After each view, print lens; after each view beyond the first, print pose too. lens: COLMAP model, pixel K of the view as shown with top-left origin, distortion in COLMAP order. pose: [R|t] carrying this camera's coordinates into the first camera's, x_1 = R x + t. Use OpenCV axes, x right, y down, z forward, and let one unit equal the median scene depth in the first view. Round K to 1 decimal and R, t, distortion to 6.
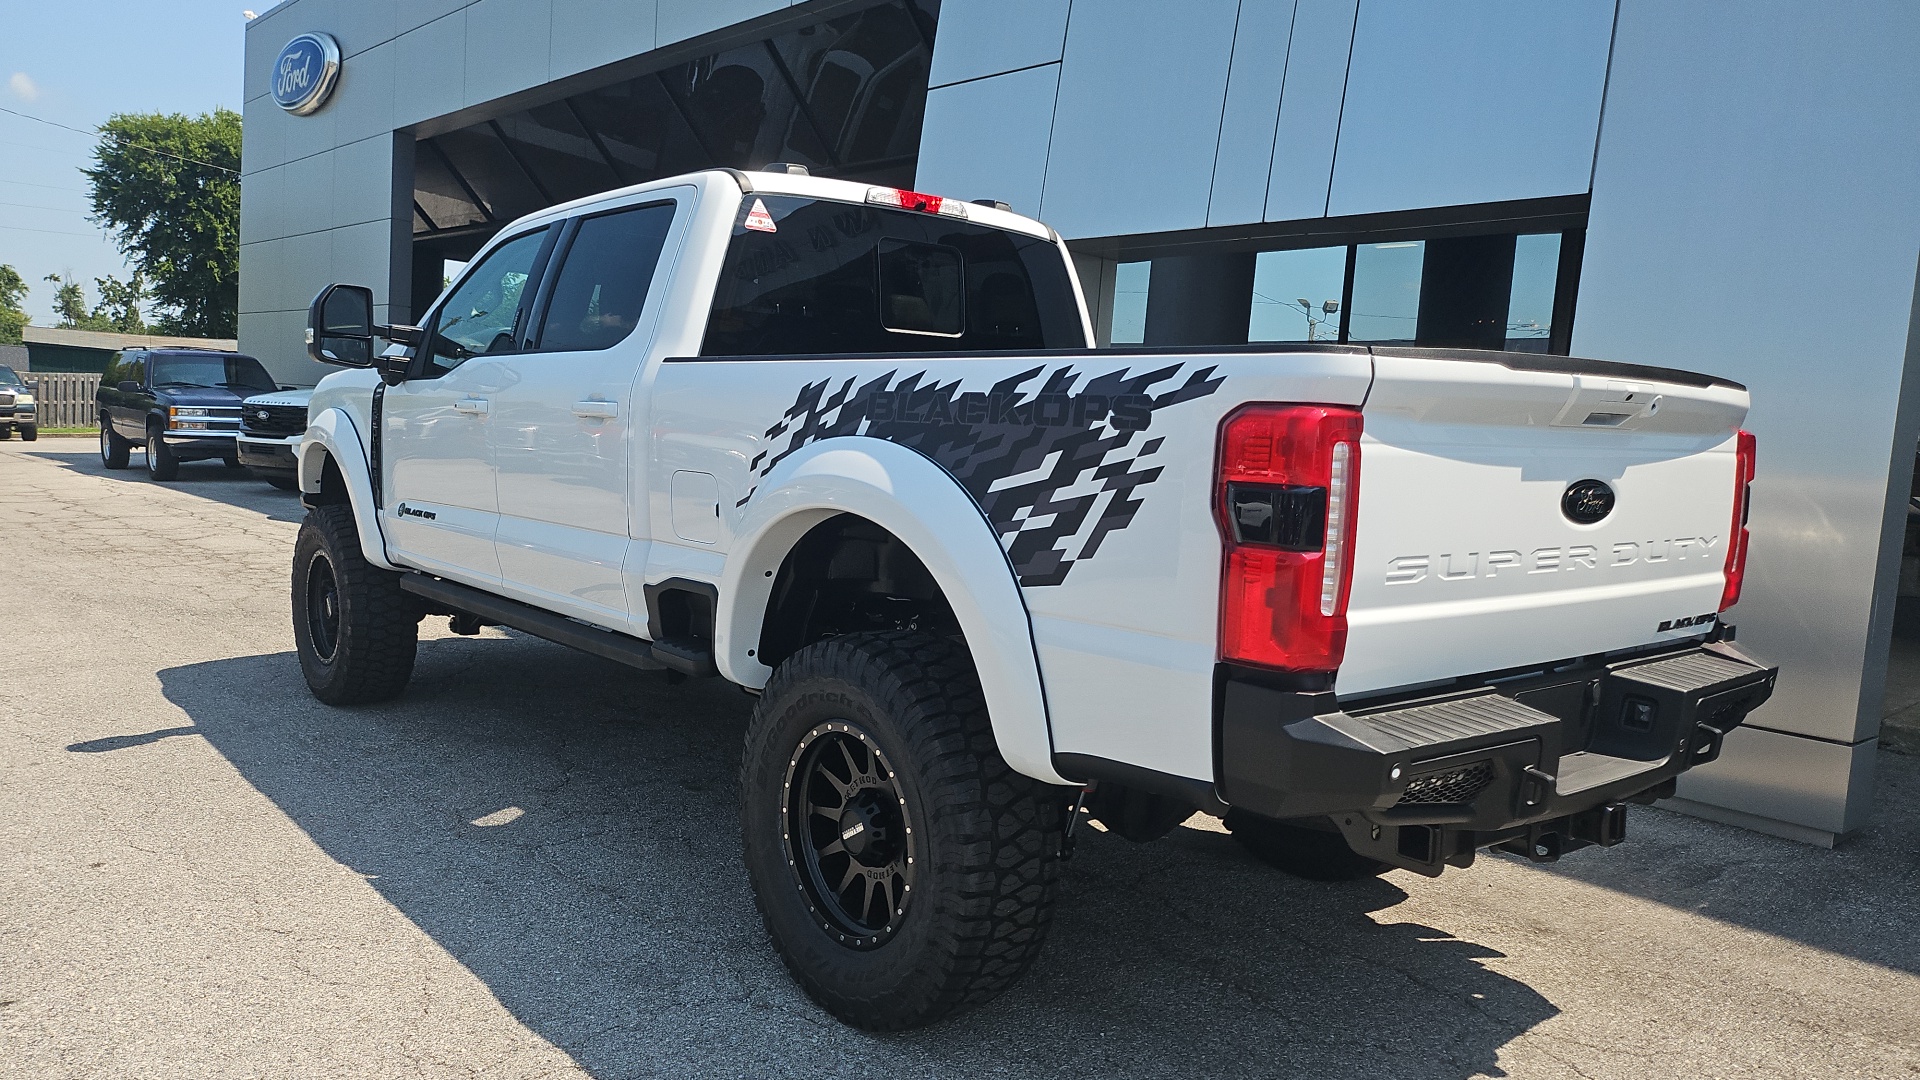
lens RADIAL K [[1357.5, 0, 940.2], [0, 1357.5, 551.4], [0, 0, 1]] dist [0.057443, -0.046663]
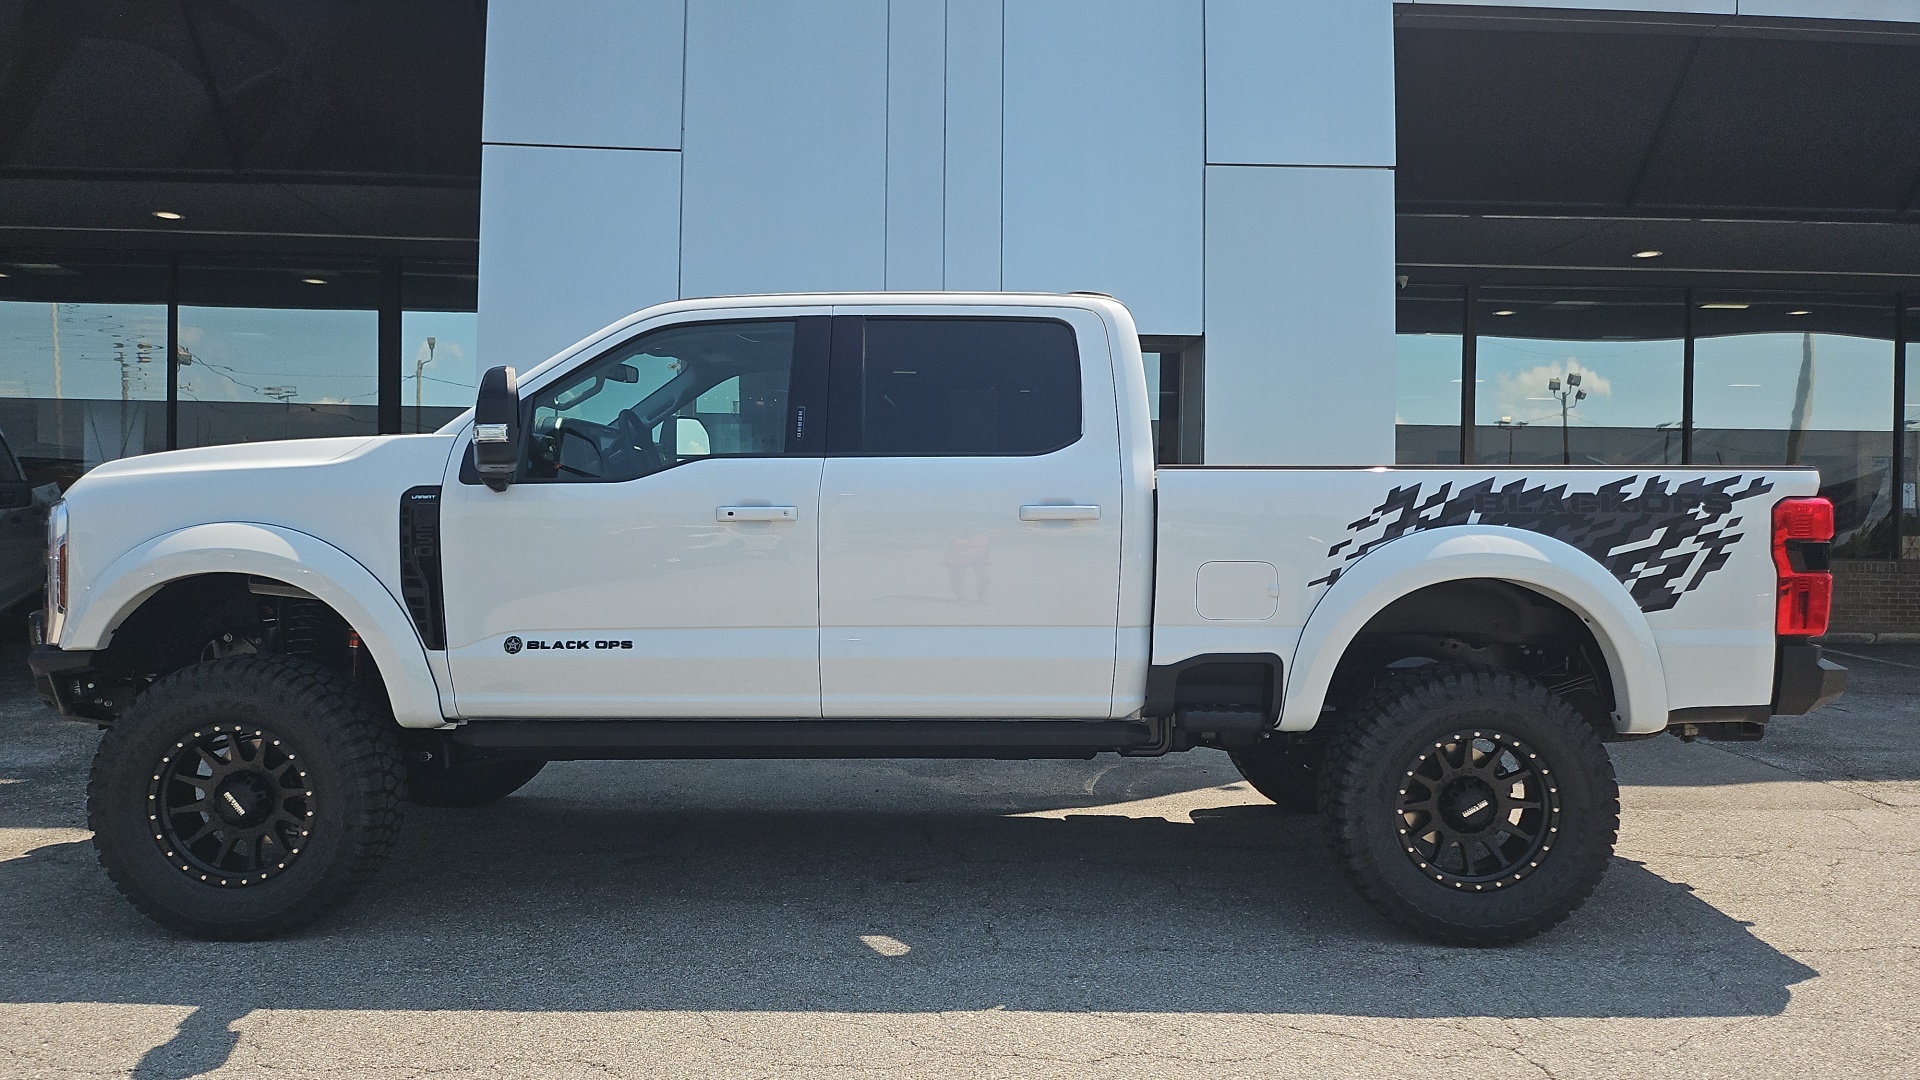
lens RADIAL K [[1357.5, 0, 977.3], [0, 1357.5, 548.7], [0, 0, 1]] dist [0.057443, -0.046663]
pose [[0.637350, -0.062071, 0.768071, -1.513284], [0.093987, 0.995570, 0.002465, -0.114487], [-0.764821, 0.070618, 0.640360, 0.501048]]
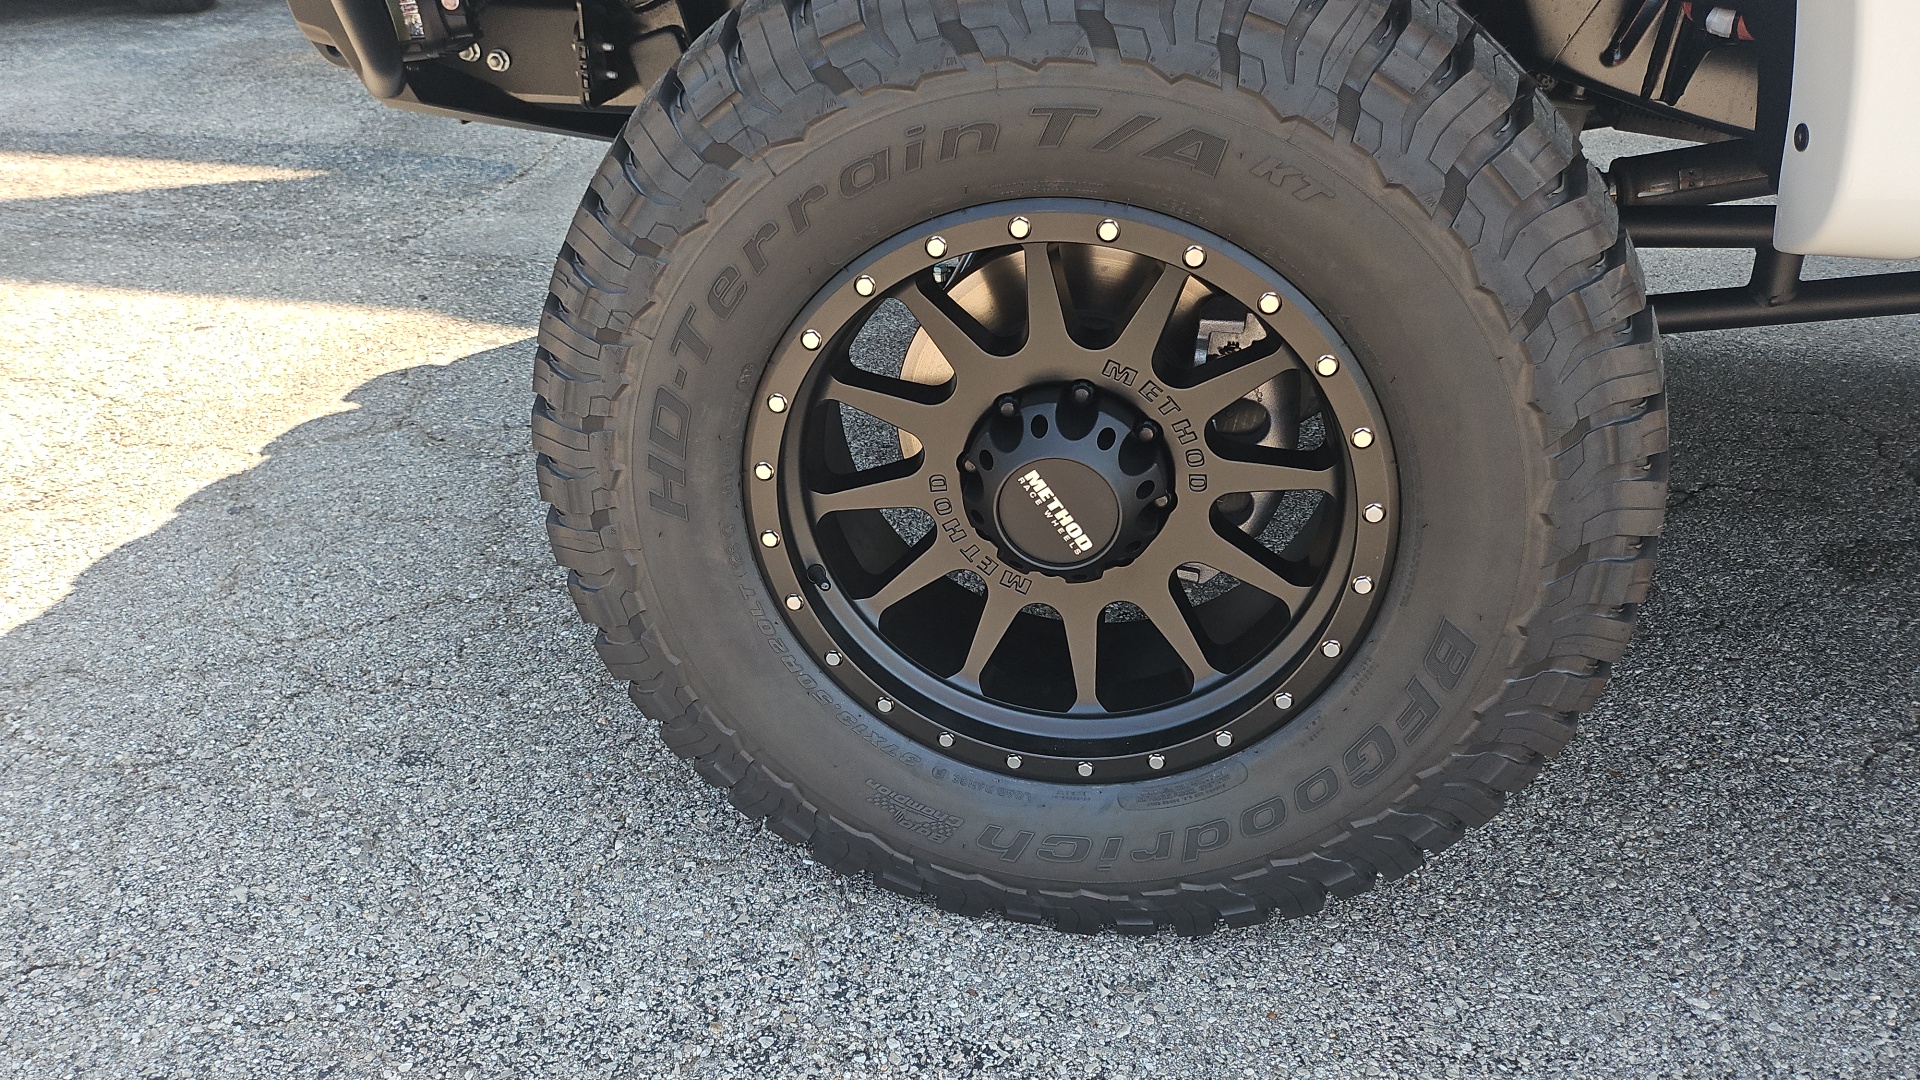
lens RADIAL K [[1357.5, 0, 961.0], [0, 1357.5, 545.4], [0, 0, 1]] dist [0.057443, -0.046663]
pose [[0.766518, -0.336527, 0.546991, -1.141130], [0.080526, 0.895357, 0.438009, -0.074432], [-0.637154, -0.291695, 0.713406, 1.798701]]
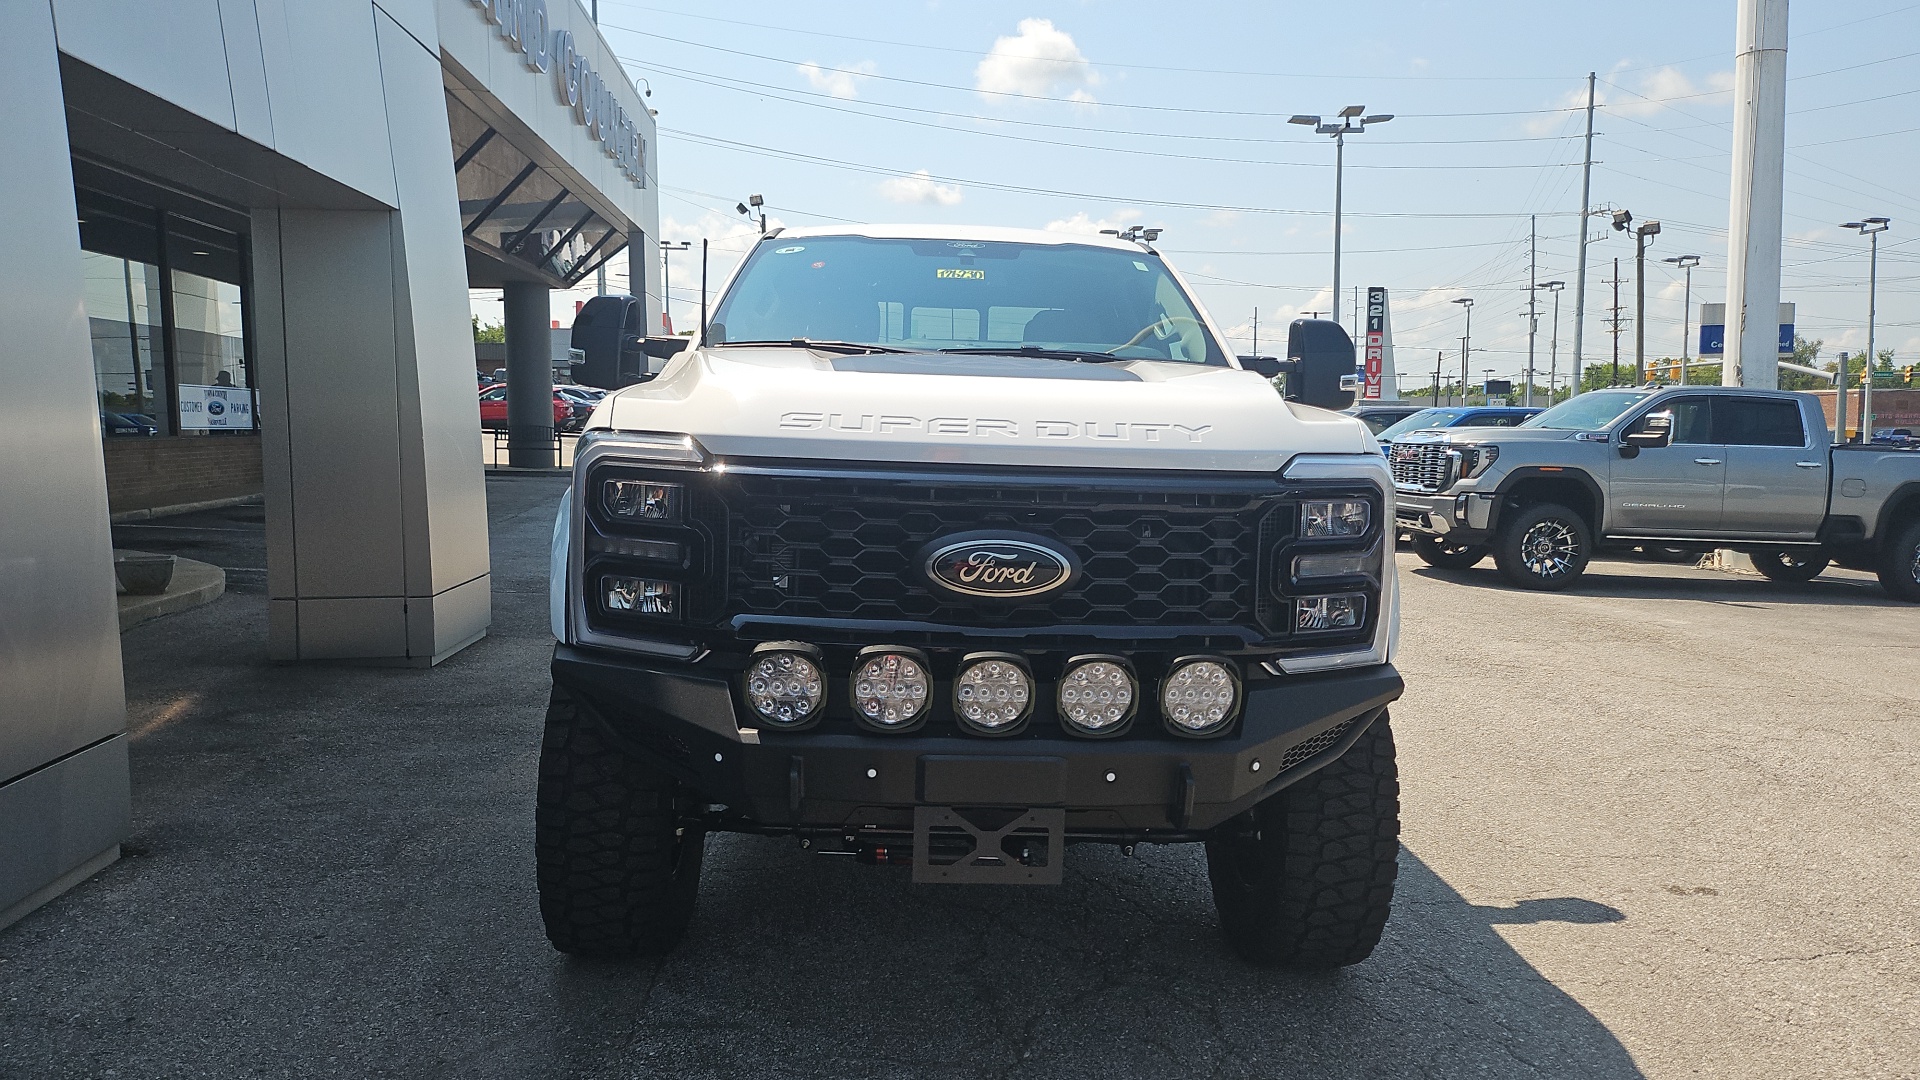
lens RADIAL K [[1357.5, 0, 969.3], [0, 1357.5, 536.0], [0, 0, 1]] dist [0.057443, -0.046663]
pose [[-0.802425, -0.117127, 0.585145, -1.352504], [-0.002353, 0.981162, 0.193170, -0.393033], [-0.596748, 0.153628, -0.787585, 3.201203]]
